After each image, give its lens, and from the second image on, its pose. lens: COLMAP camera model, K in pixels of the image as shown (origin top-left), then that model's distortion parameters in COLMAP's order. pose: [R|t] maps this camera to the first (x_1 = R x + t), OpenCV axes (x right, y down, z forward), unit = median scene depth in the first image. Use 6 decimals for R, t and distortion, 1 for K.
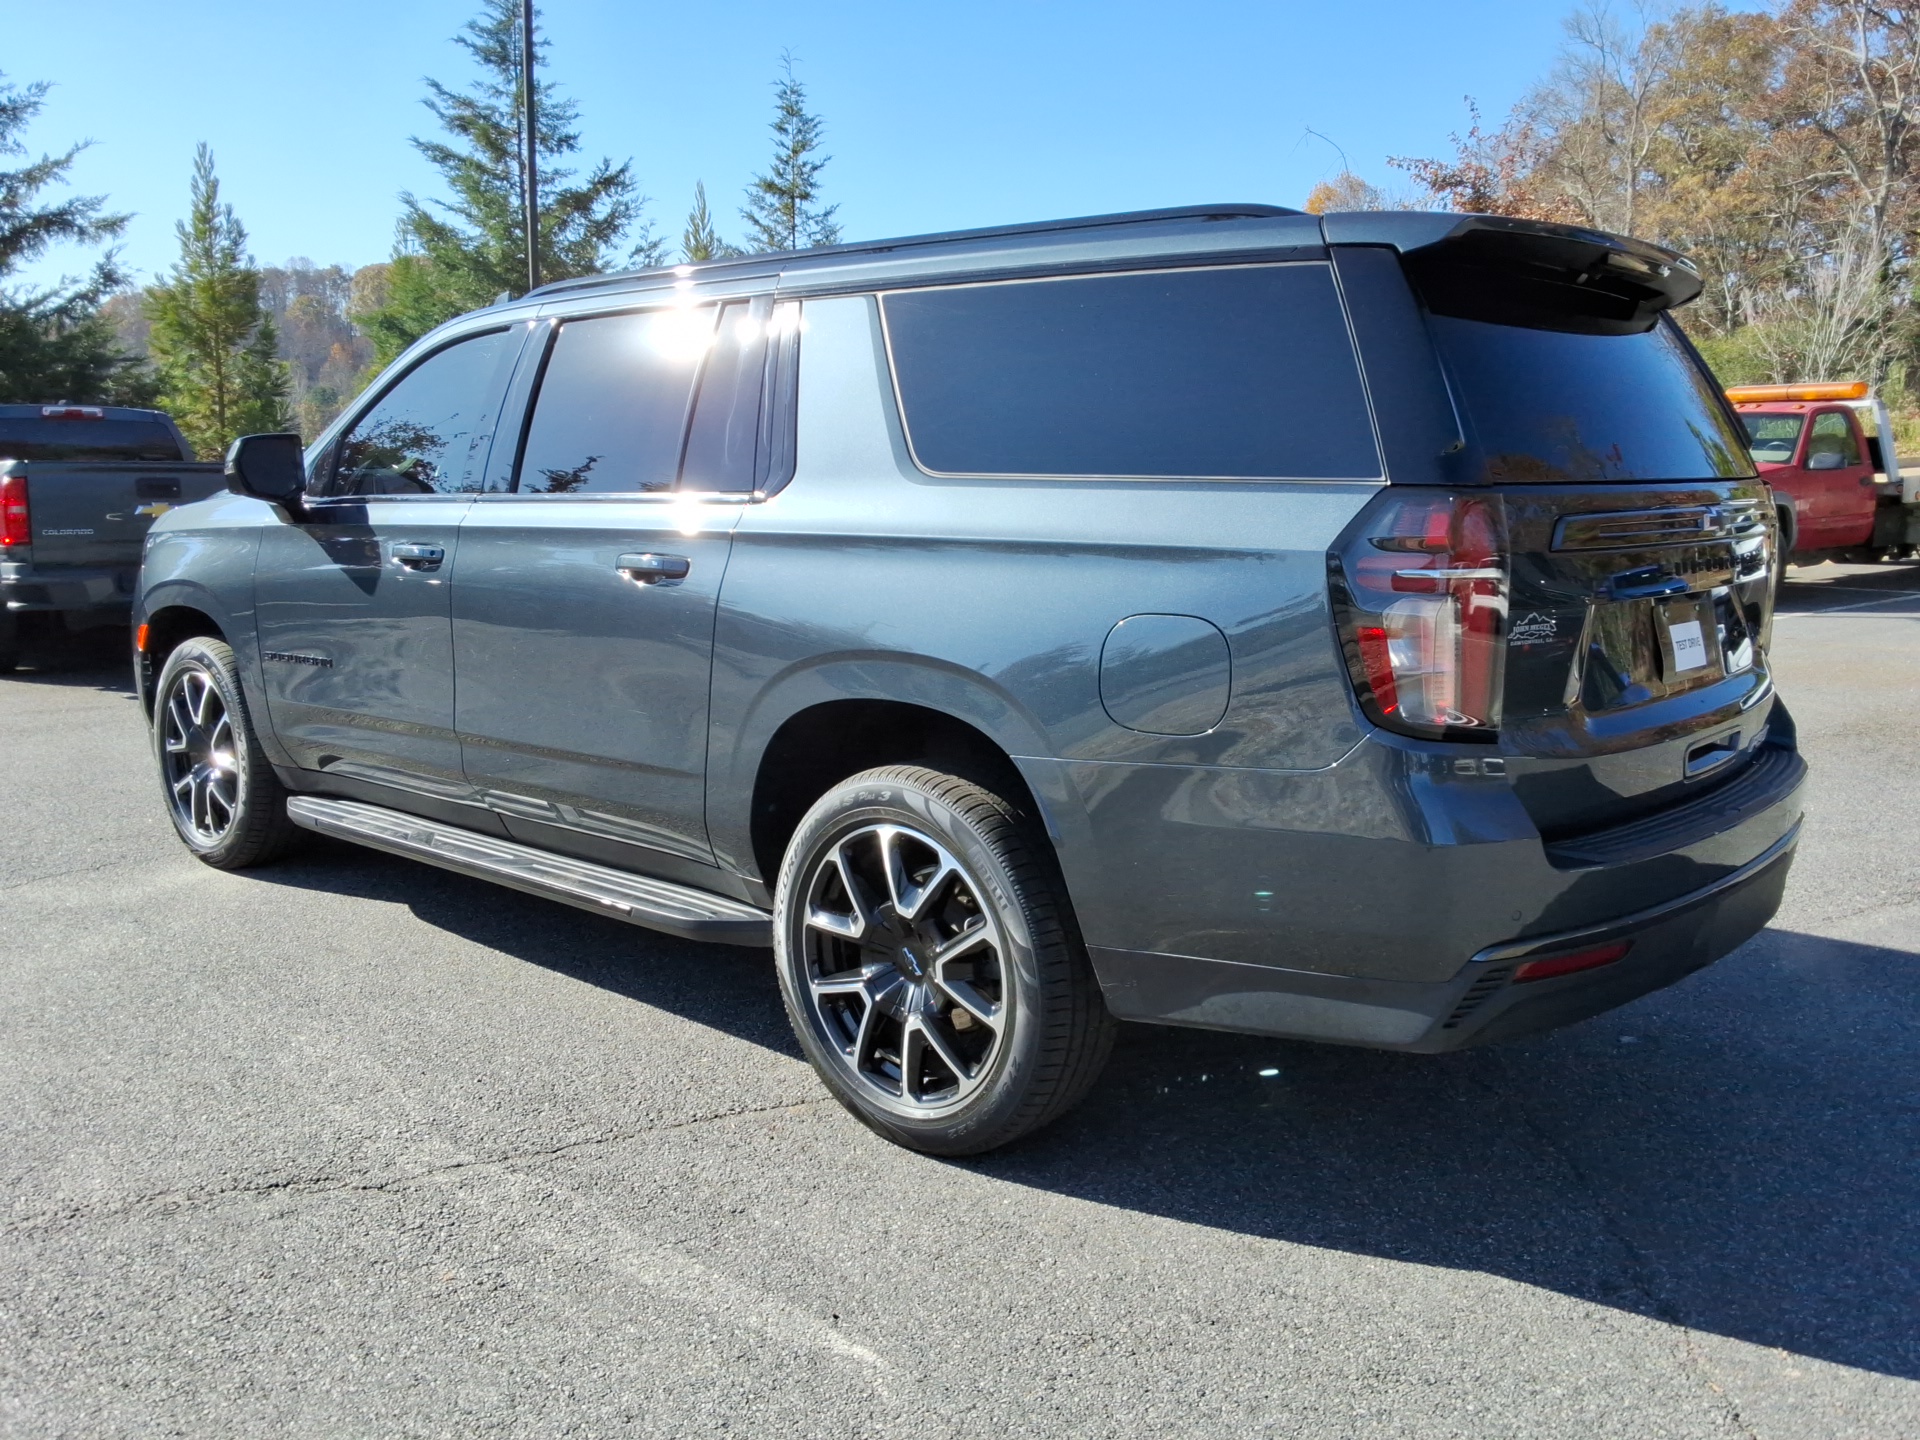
lens RADIAL K [[1541.2, 0, 984.7], [0, 1541.2, 694.8], [0, 0, 1]] dist [0.109659, -0.166112]
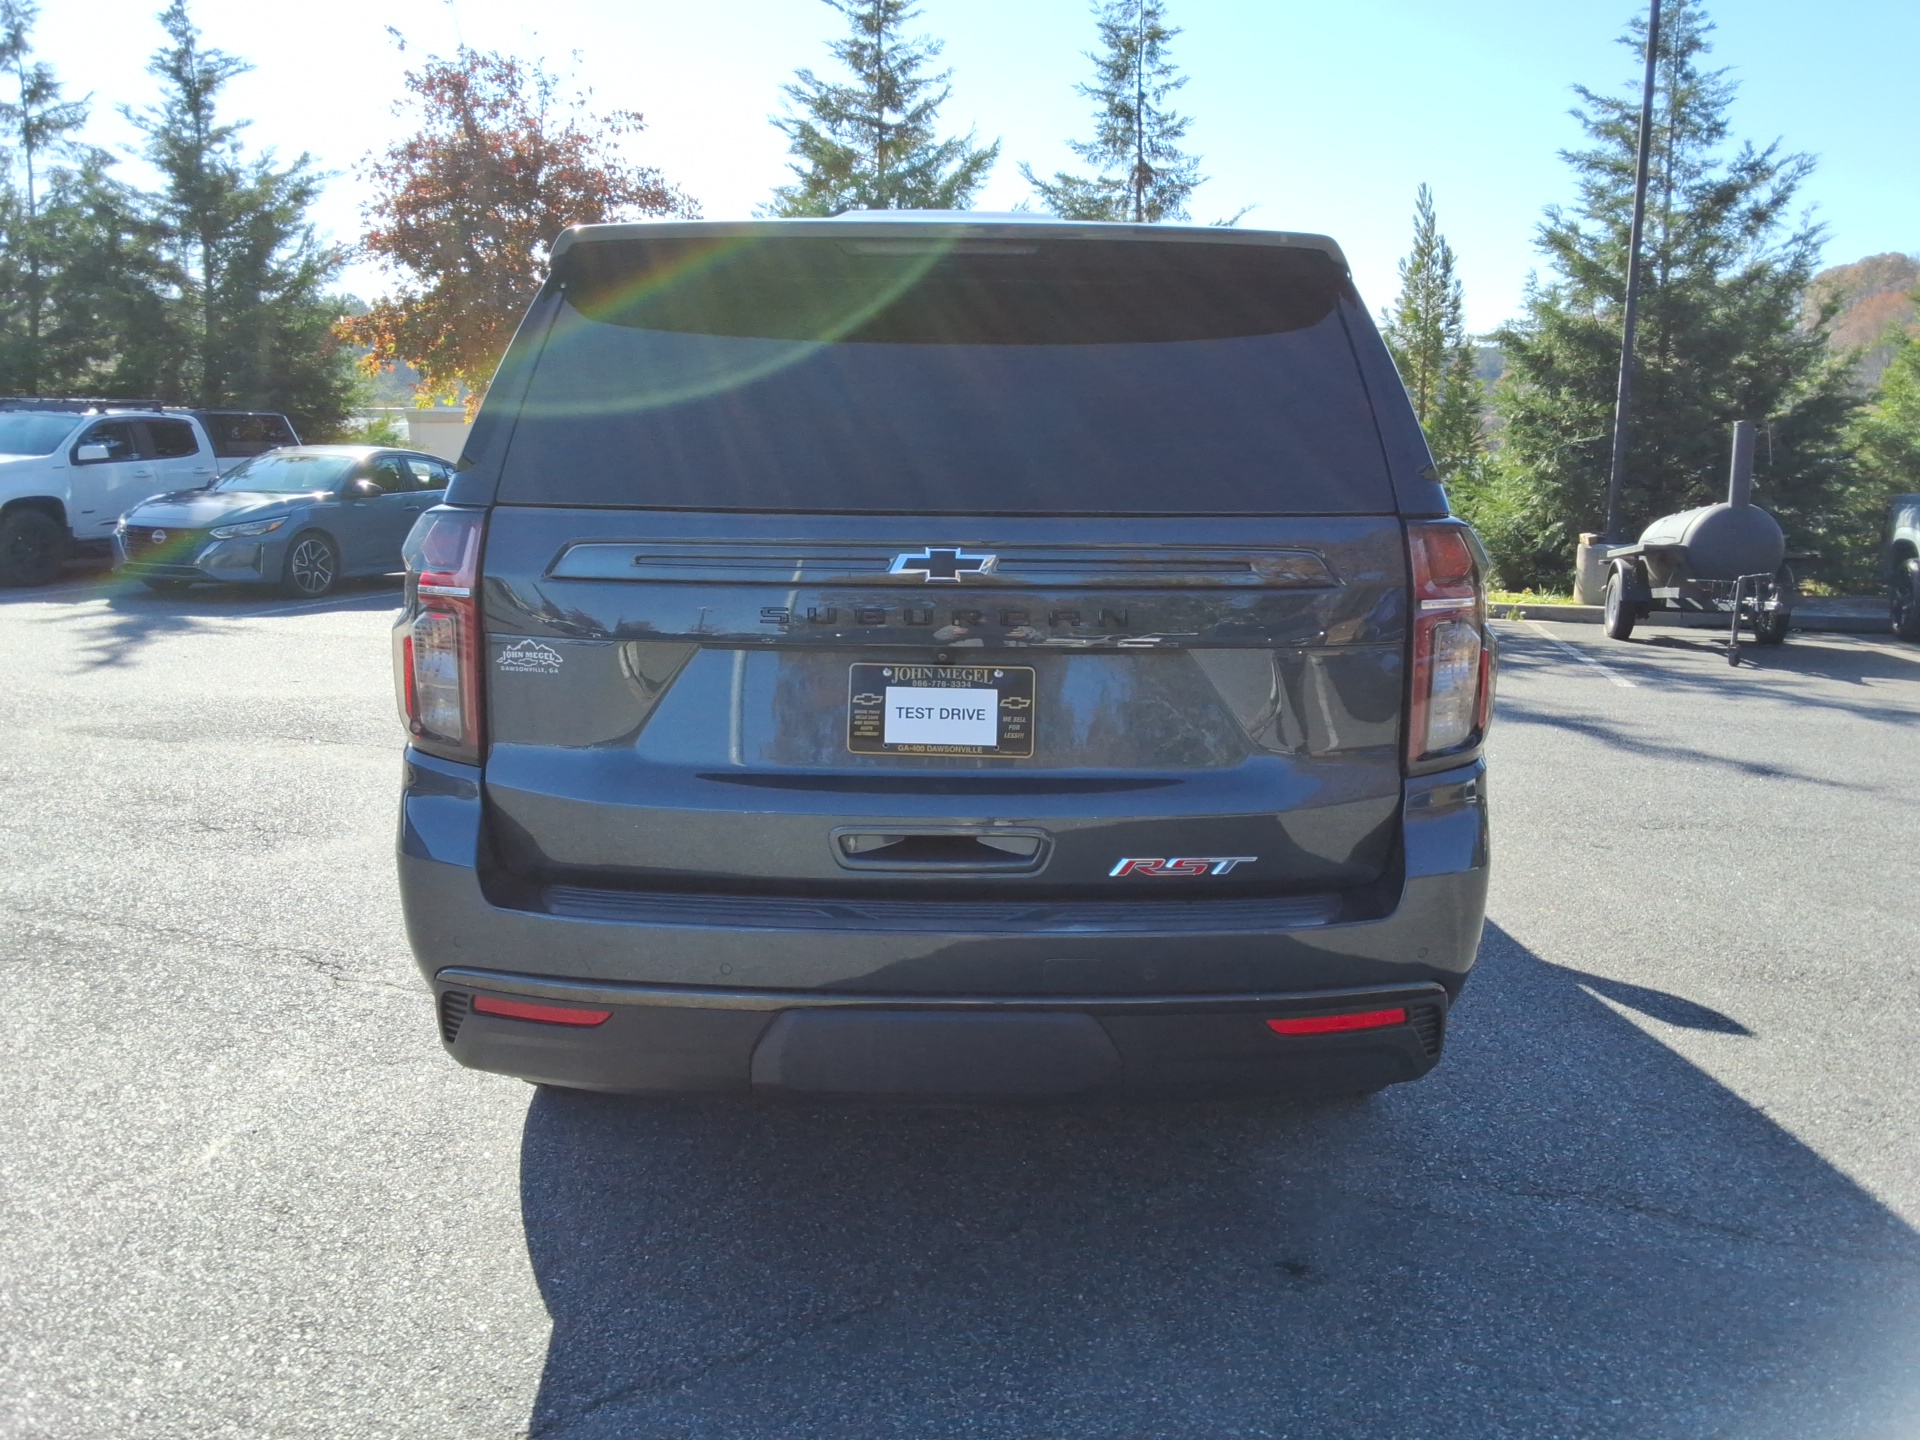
lens RADIAL K [[1540.9, 0, 984.9], [0, 1540.9, 702.4], [0, 0, 1]] dist [0.079205, -0.076753]
pose [[0.657540, 0.119263, -0.743921, 0.215654], [-0.121924, 0.991221, 0.051143, -0.016790], [0.743489, 0.057074, 0.666308, 0.099417]]
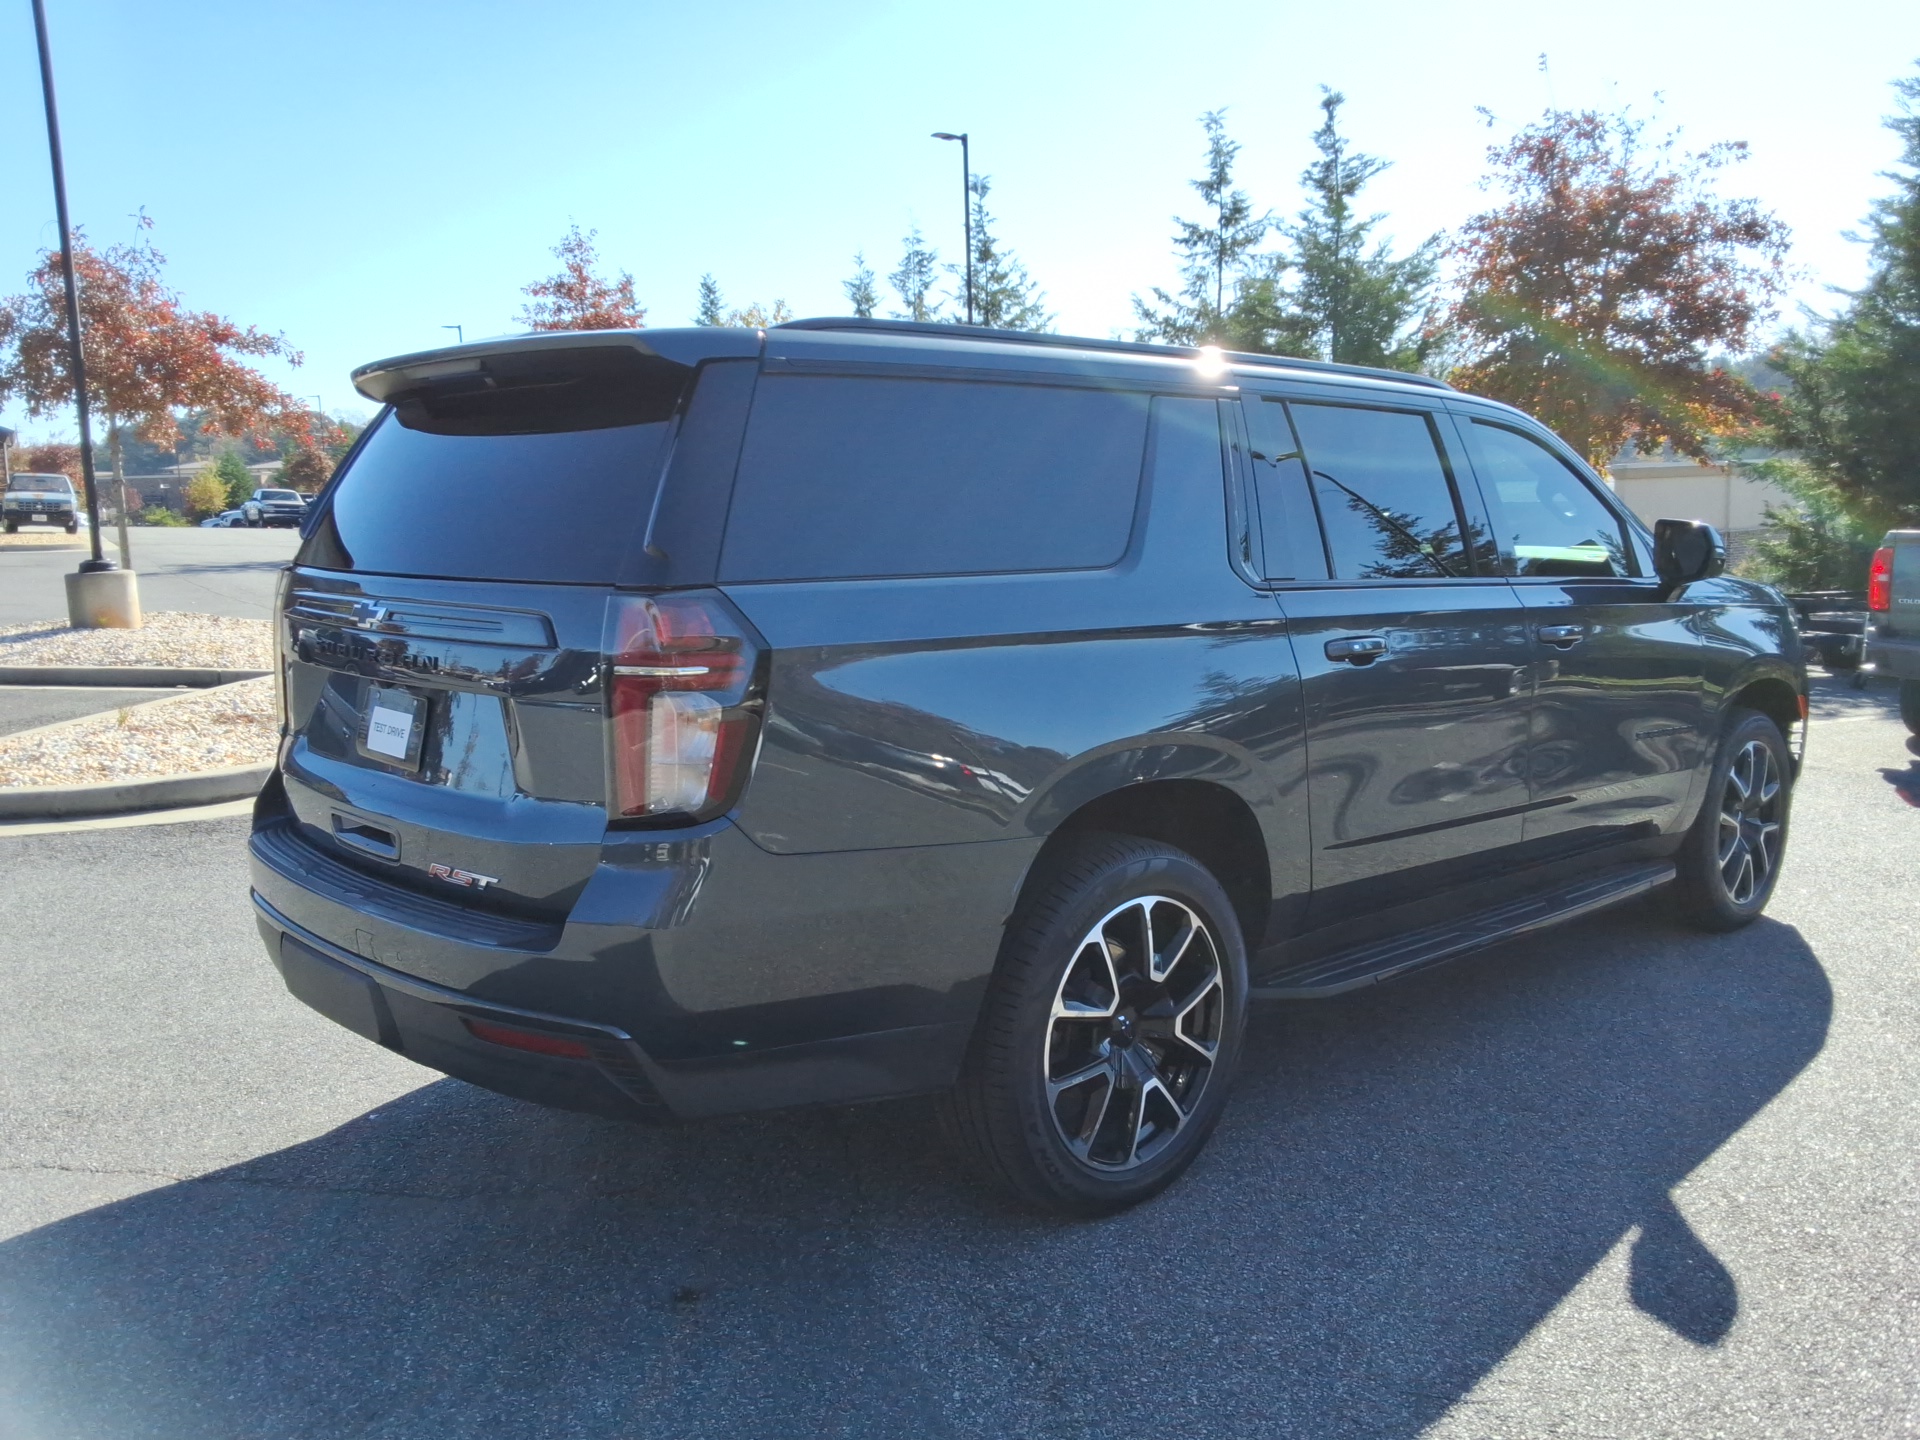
lens RADIAL K [[1631.0, 0, 1040.4], [0, 1631.0, 692.5], [0, 0, 1]] dist [0.073420, -0.120012]
pose [[-0.088187, 0.106258, -0.990420, 0.305340], [-0.153524, 0.980964, 0.118913, -0.051949], [0.984202, 0.162540, -0.070195, 0.306433]]
